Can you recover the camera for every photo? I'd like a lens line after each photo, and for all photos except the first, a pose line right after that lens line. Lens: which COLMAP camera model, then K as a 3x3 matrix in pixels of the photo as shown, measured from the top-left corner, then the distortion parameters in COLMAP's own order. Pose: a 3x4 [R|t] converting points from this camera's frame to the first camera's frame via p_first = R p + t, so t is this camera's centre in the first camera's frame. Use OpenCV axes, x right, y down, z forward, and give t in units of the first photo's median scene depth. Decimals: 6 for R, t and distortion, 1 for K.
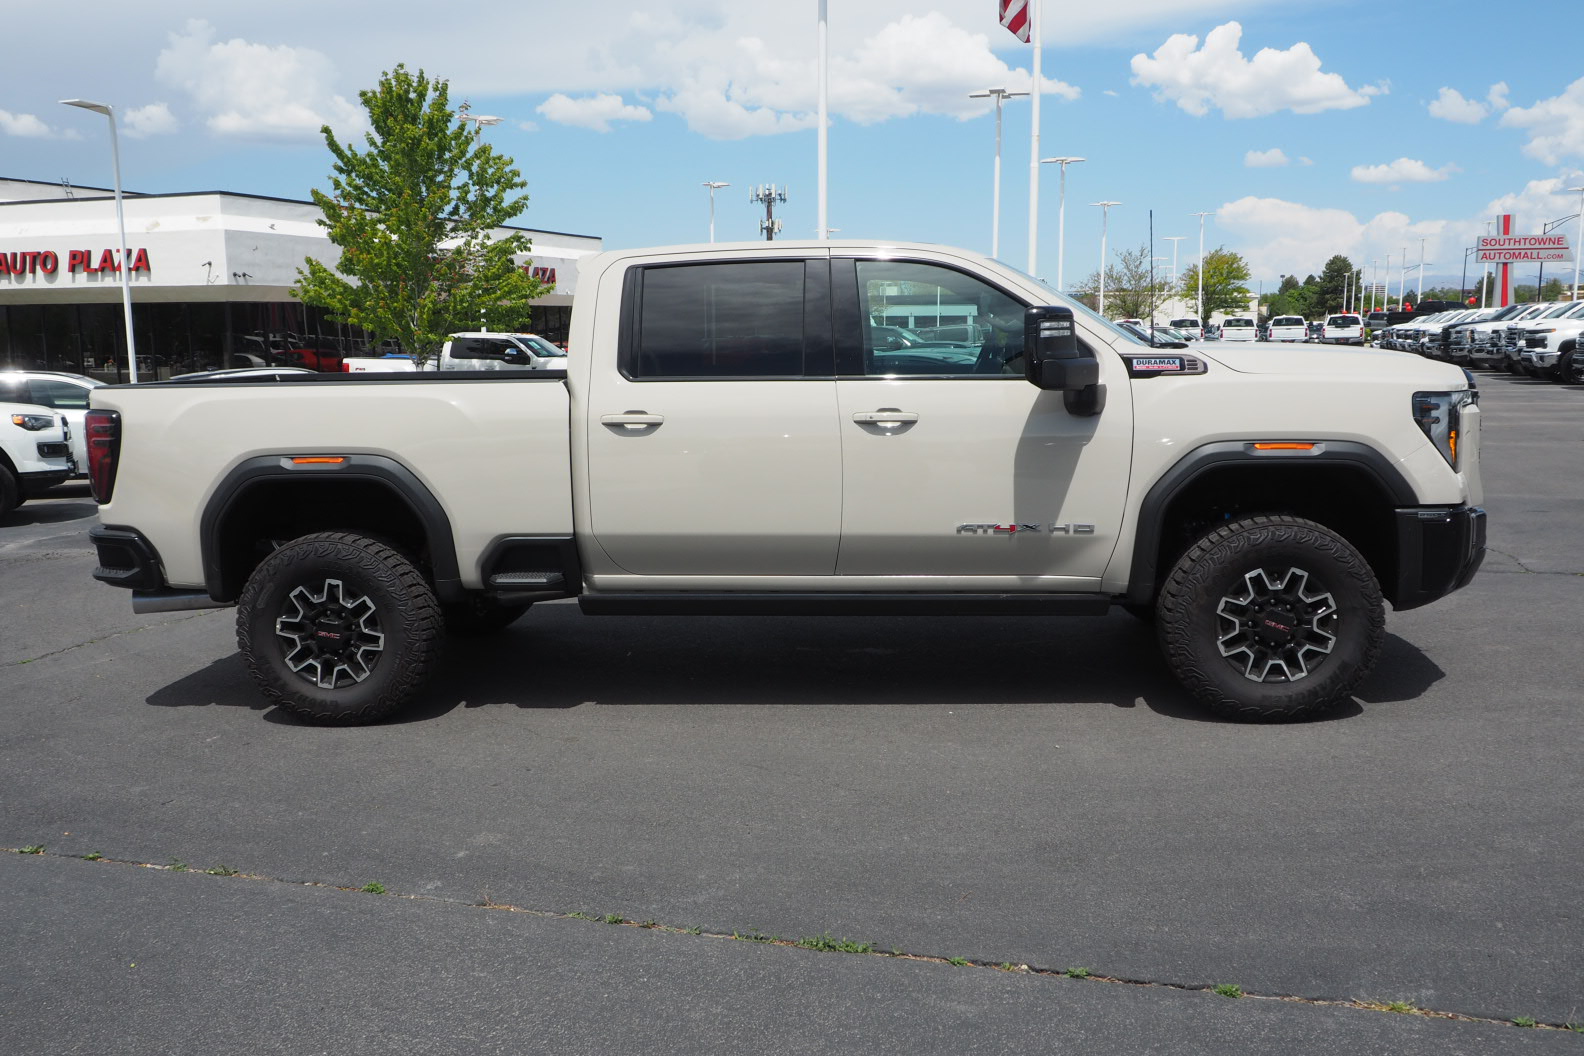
lens RADIAL K [[1301.0, 0, 785.4], [0, 1301.0, 527.4], [0, 0, 1]] dist [-0.013301, -0.000120]
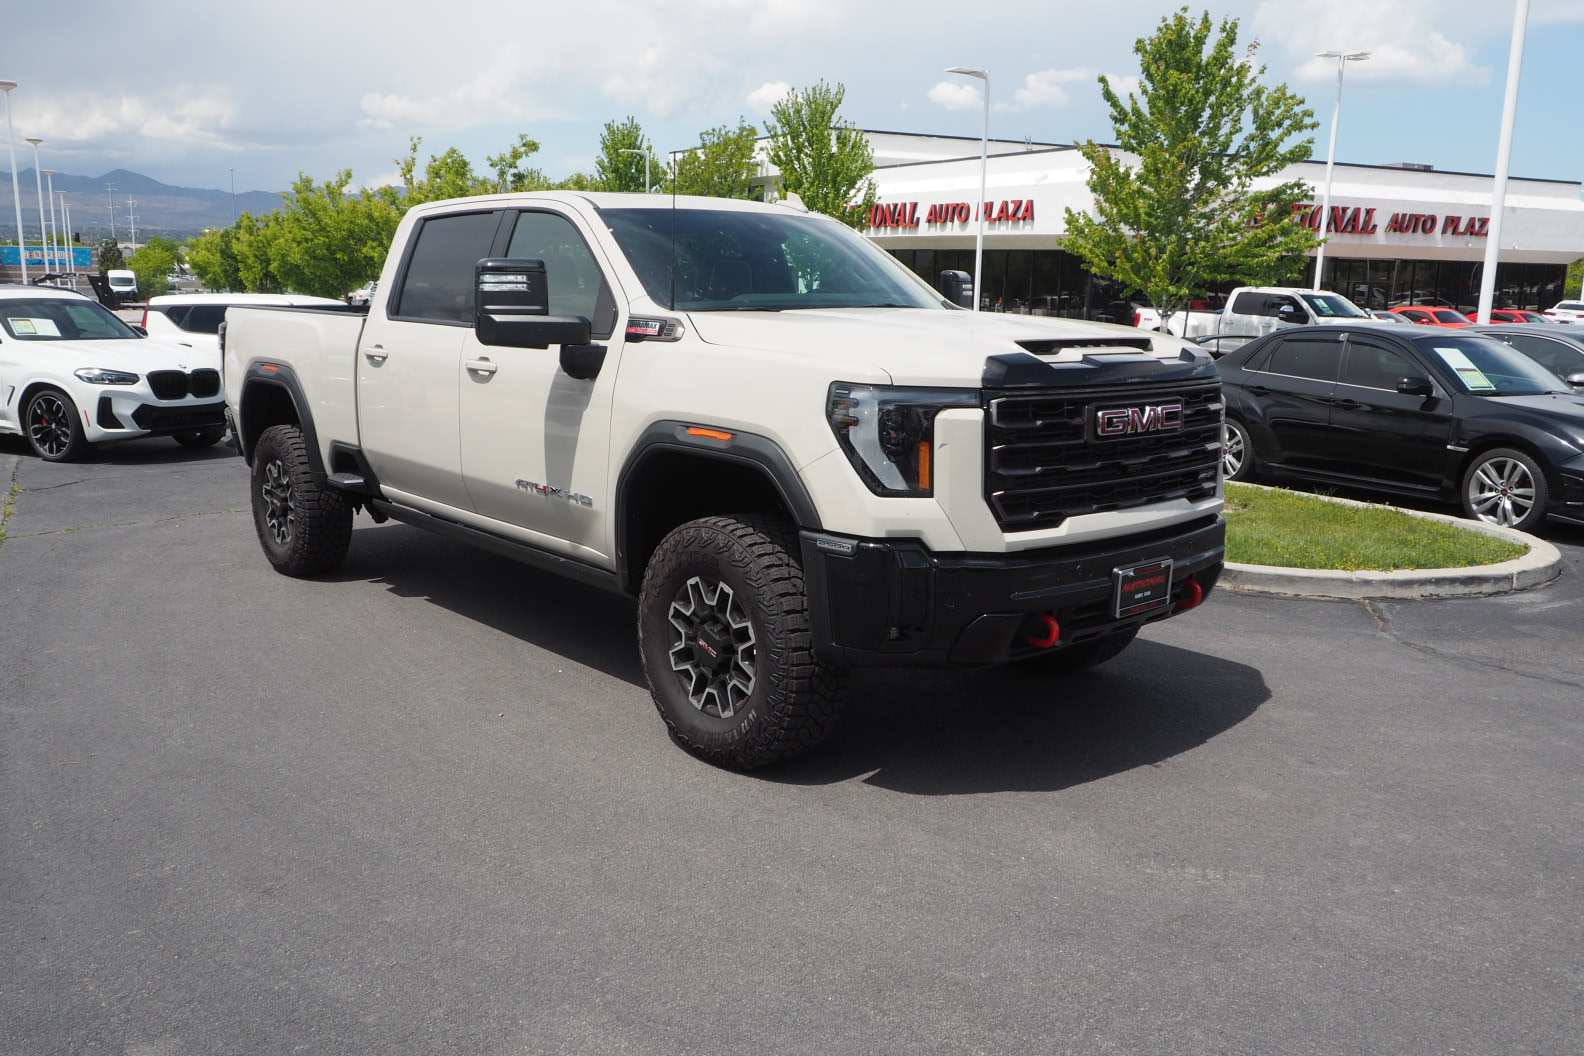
lens RADIAL K [[1301.0, 0, 776.7], [0, 1301.0, 531.0], [0, 0, 1]] dist [-0.013301, -0.000120]
pose [[0.723099, 0.159752, -0.672018, 0.581366], [-0.133117, 0.986880, 0.091366, -0.049037], [0.677797, 0.023390, 0.734877, 0.247955]]
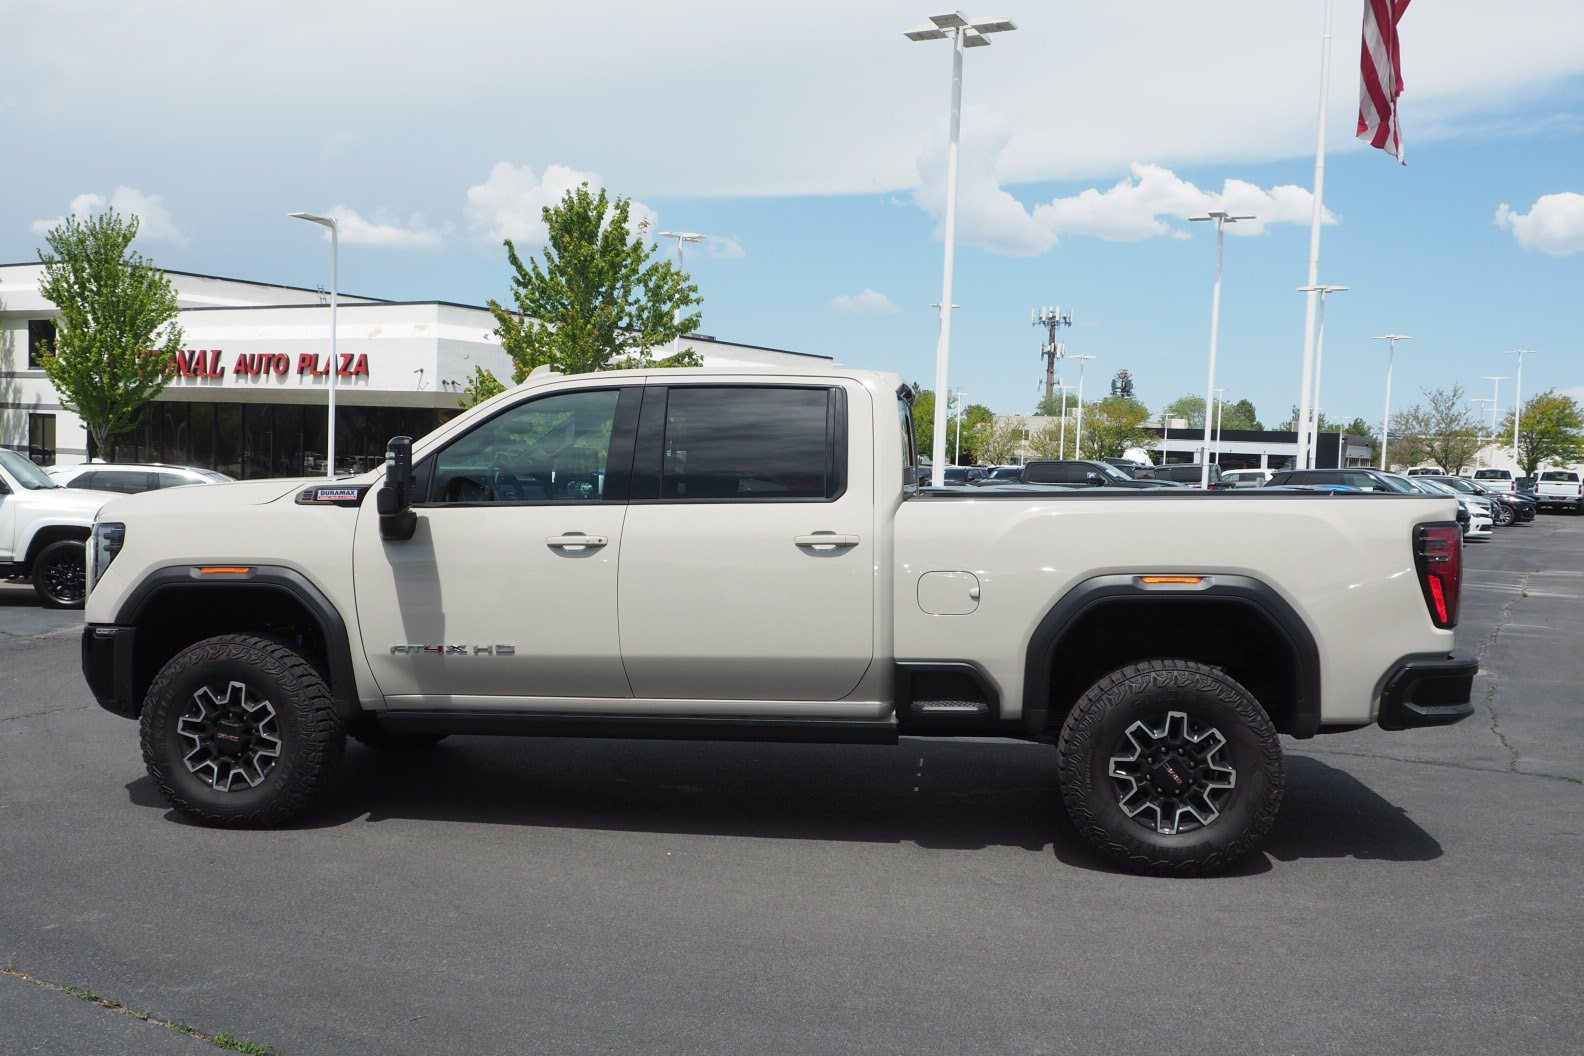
lens RADIAL K [[1400.6, 0, 802.1], [0, 1400.6, 495.0], [0, 0, 1]] dist [-0.030924, 0.022545]
pose [[0.980486, 0.048546, -0.190499, 0.262306], [-0.071471, 0.990746, -0.115383, -0.009338], [0.183135, 0.126747, 0.974883, 0.008561]]
